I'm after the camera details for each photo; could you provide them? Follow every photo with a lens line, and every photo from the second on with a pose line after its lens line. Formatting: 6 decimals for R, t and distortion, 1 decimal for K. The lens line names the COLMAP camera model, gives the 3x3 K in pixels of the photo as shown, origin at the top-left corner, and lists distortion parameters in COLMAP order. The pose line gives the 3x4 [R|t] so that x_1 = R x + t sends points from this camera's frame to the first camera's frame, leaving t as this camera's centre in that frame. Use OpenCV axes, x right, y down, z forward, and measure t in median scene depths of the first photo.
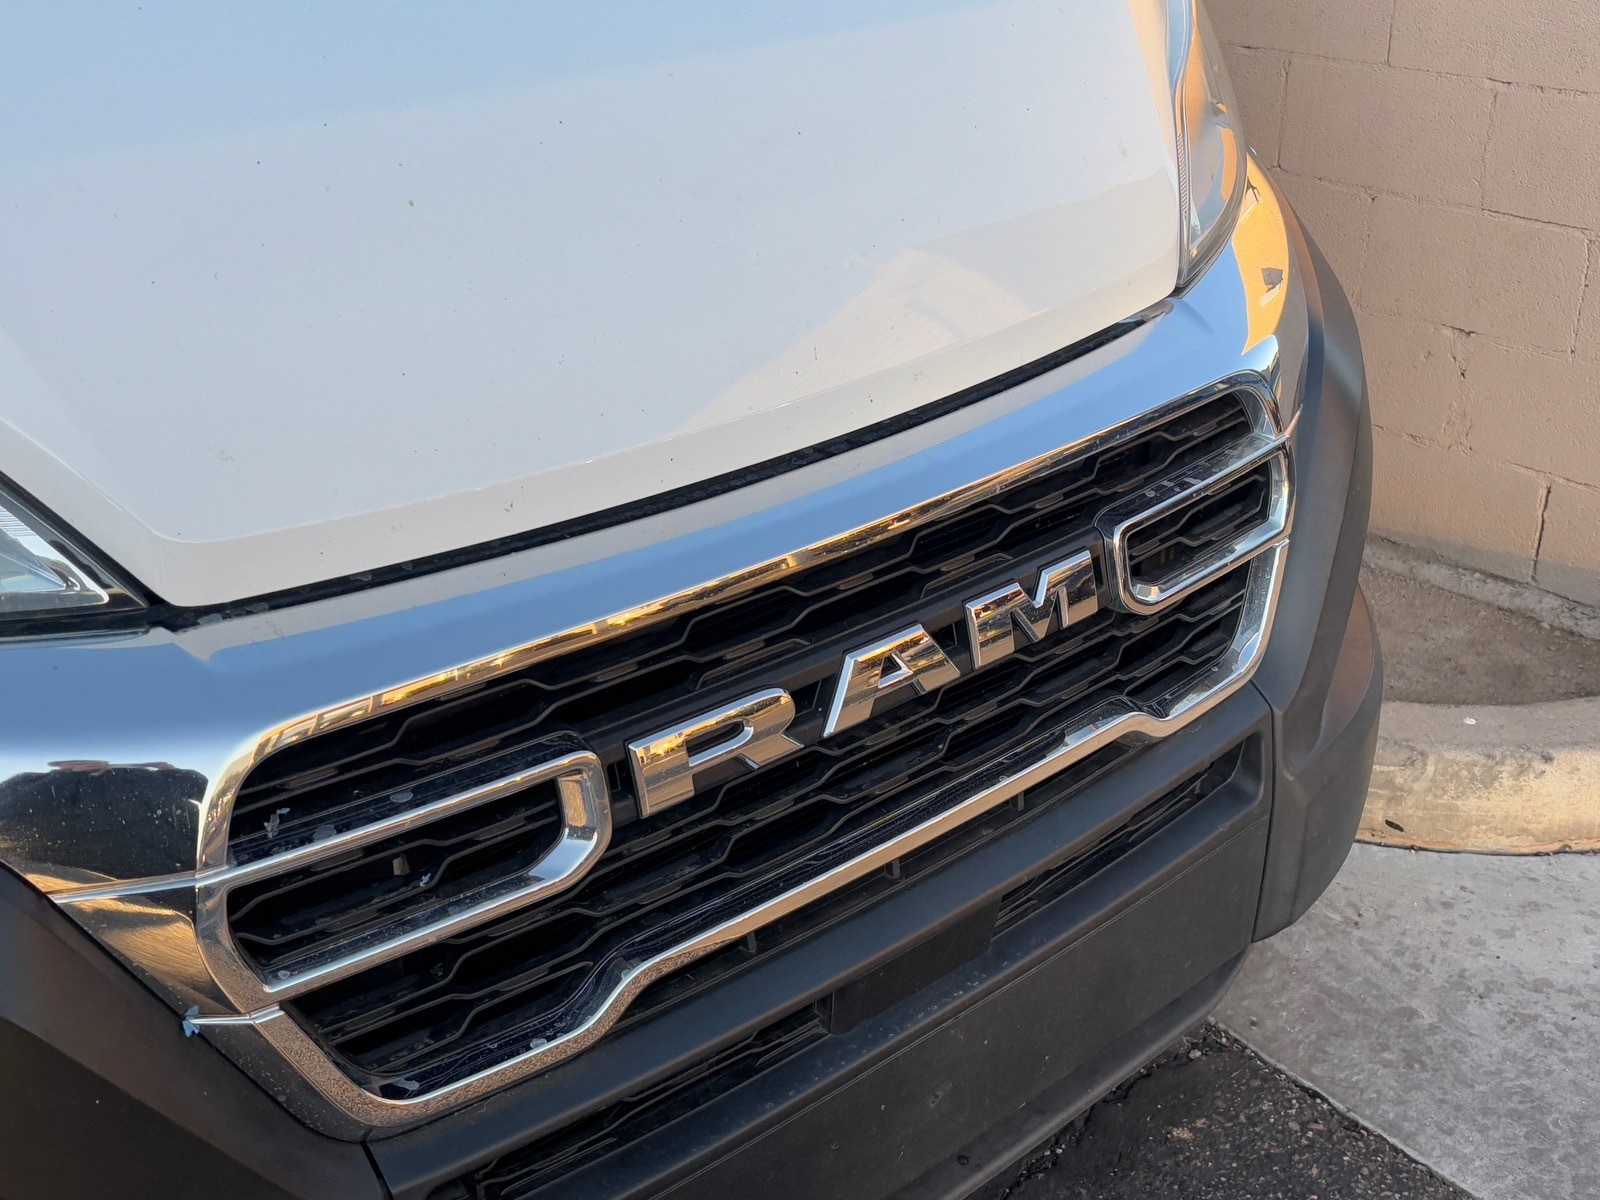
lens RADIAL K [[1924.2, 0, 803.2], [0, 1924.2, 632.7], [0, 0, 1]] dist [0.224090, -0.489011]
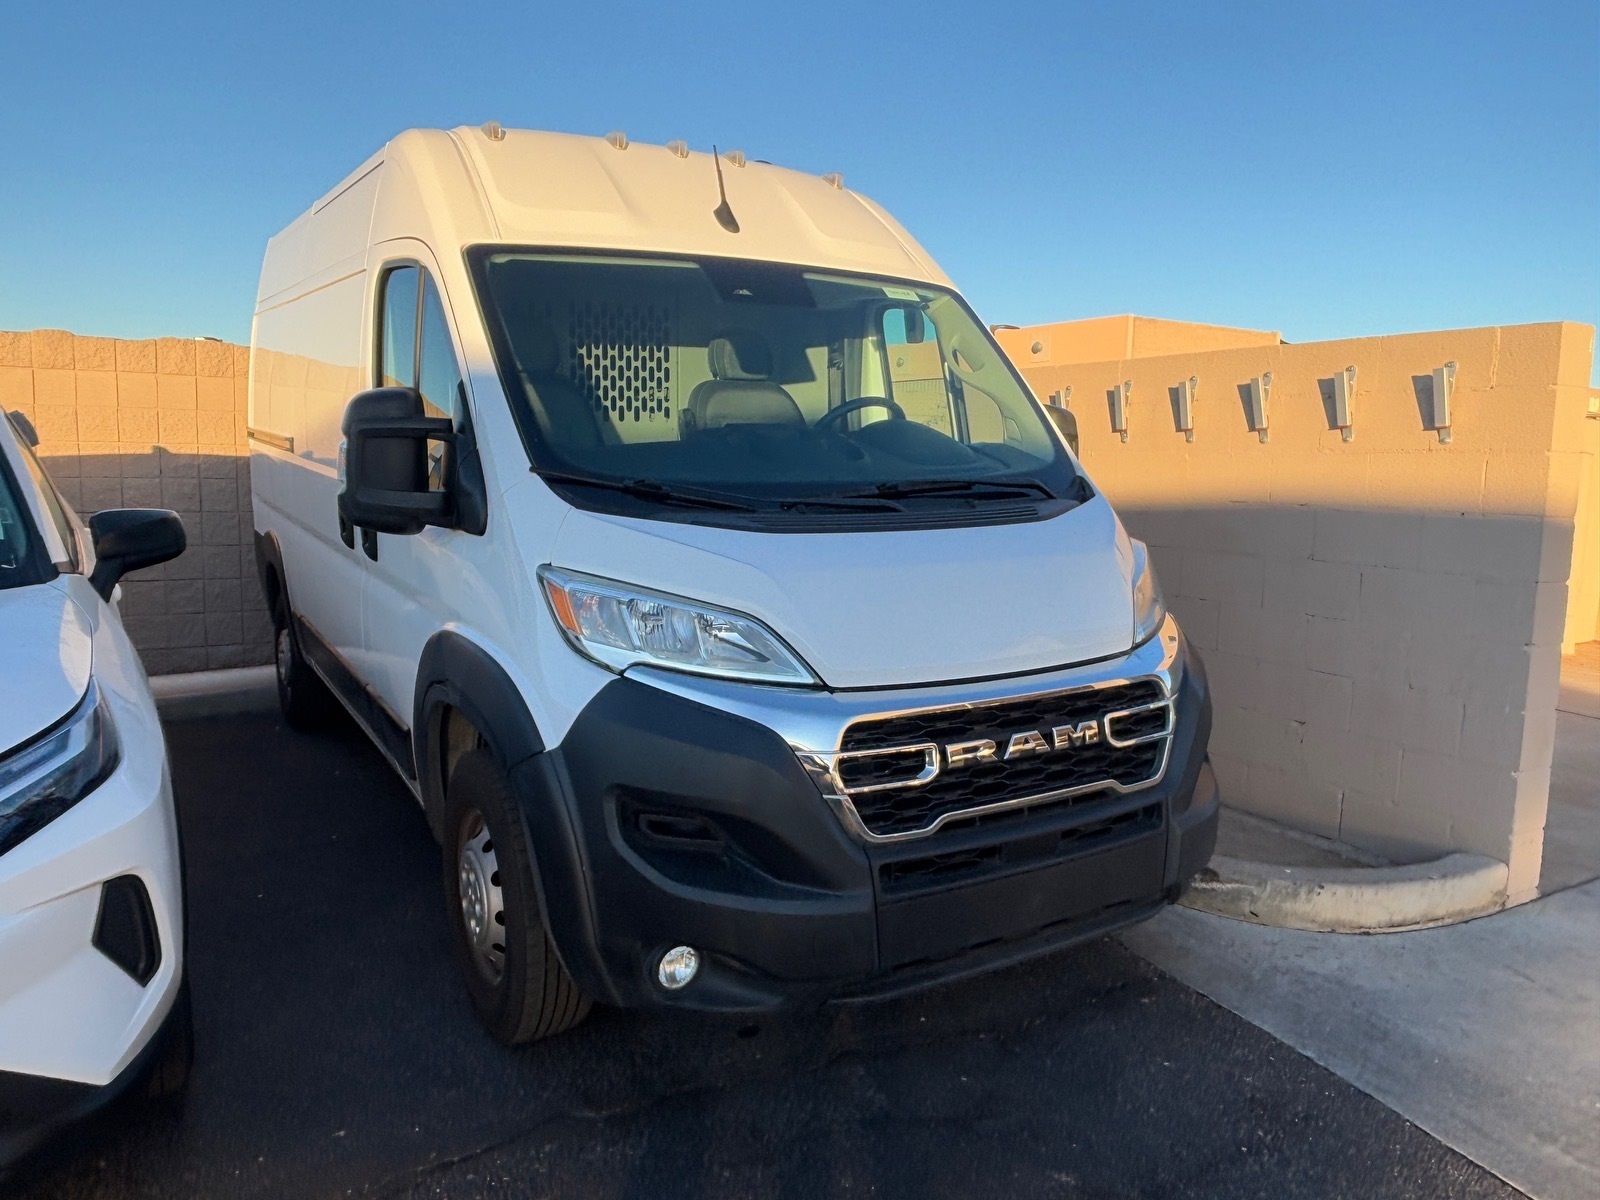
lens RADIAL K [[1126.7, 0, 800.0], [0, 1126.7, 600.0], [0, 0, 1]] dist [0.058169, 0.000523]
pose [[0.983254, 0.049407, -0.175417, -0.005368], [-0.099958, 0.951051, -0.292422, 0.316068], [0.152382, 0.305059, 0.940063, -0.730264]]
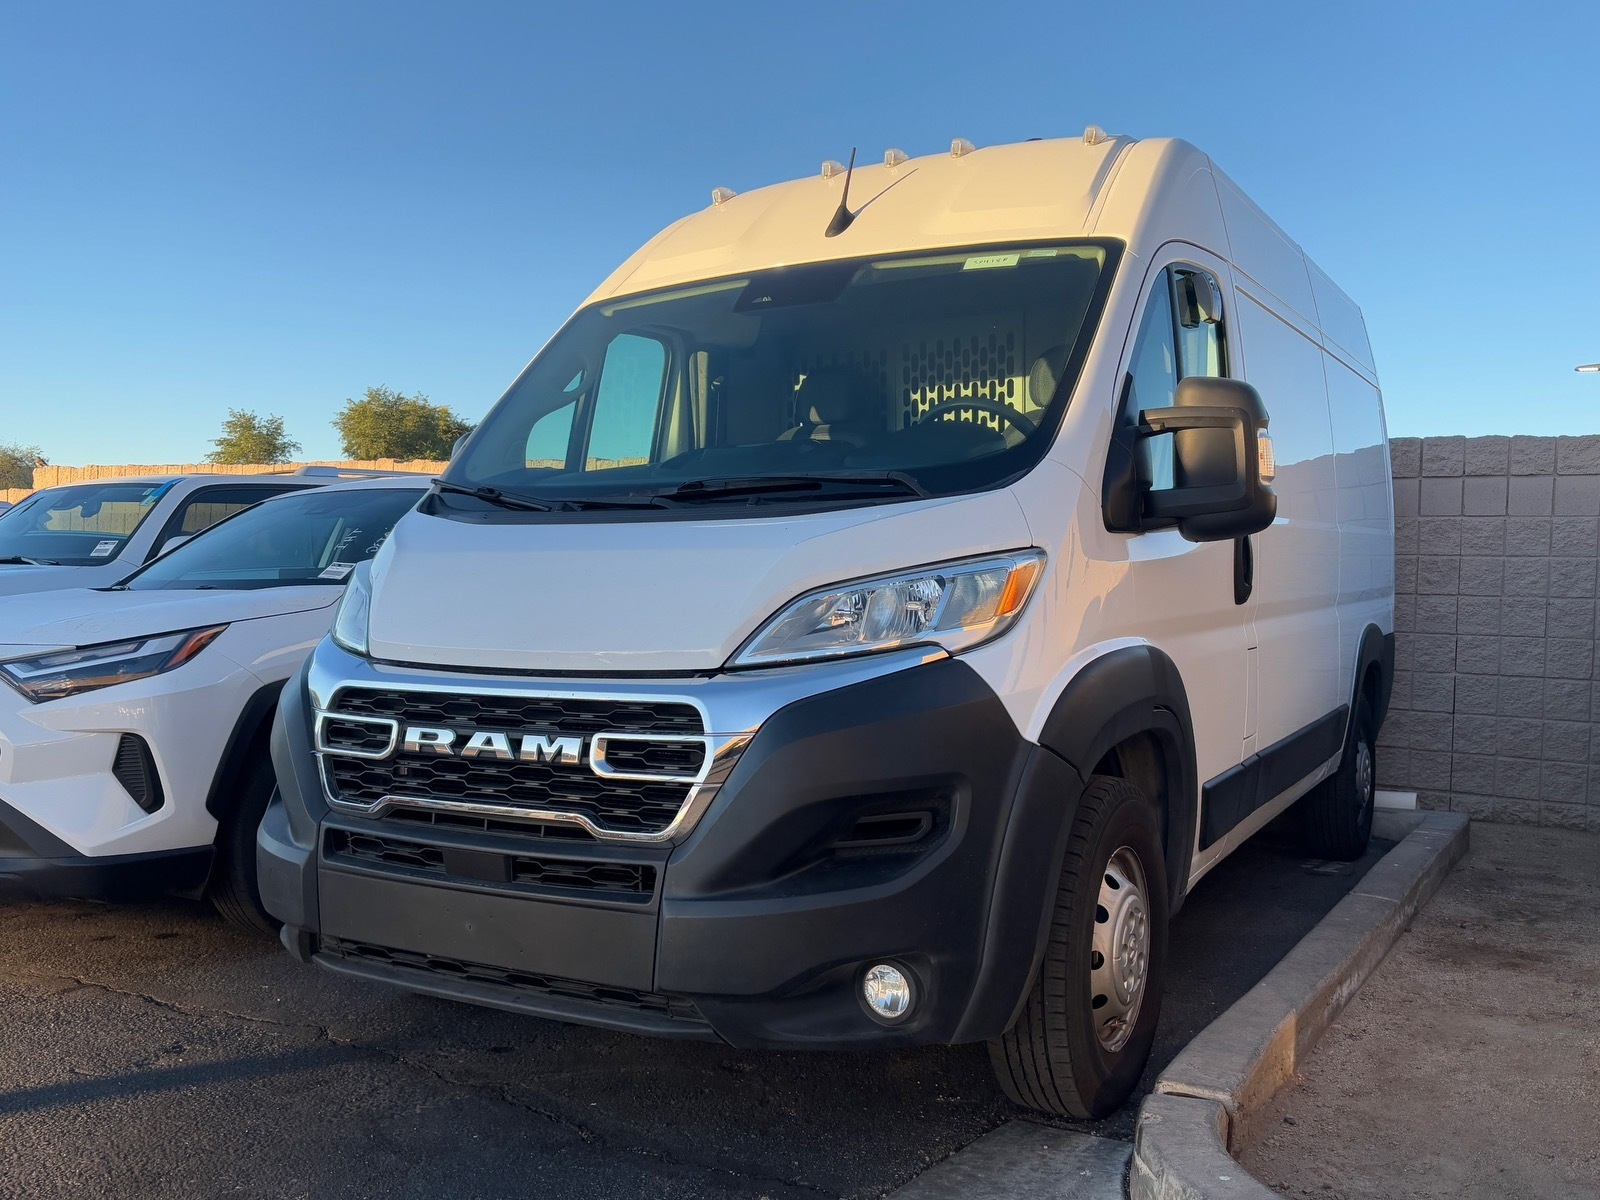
lens RADIAL K [[1387.4, 0, 800.0], [0, 1387.4, 600.0], [0, 0, 1]] dist [0.002957, -0.000826]
pose [[0.307462, 0.014058, -0.951456, 1.731148], [-0.420157, 0.899147, -0.122488, -0.090458], [0.853777, 0.437421, 0.282360, 0.615312]]
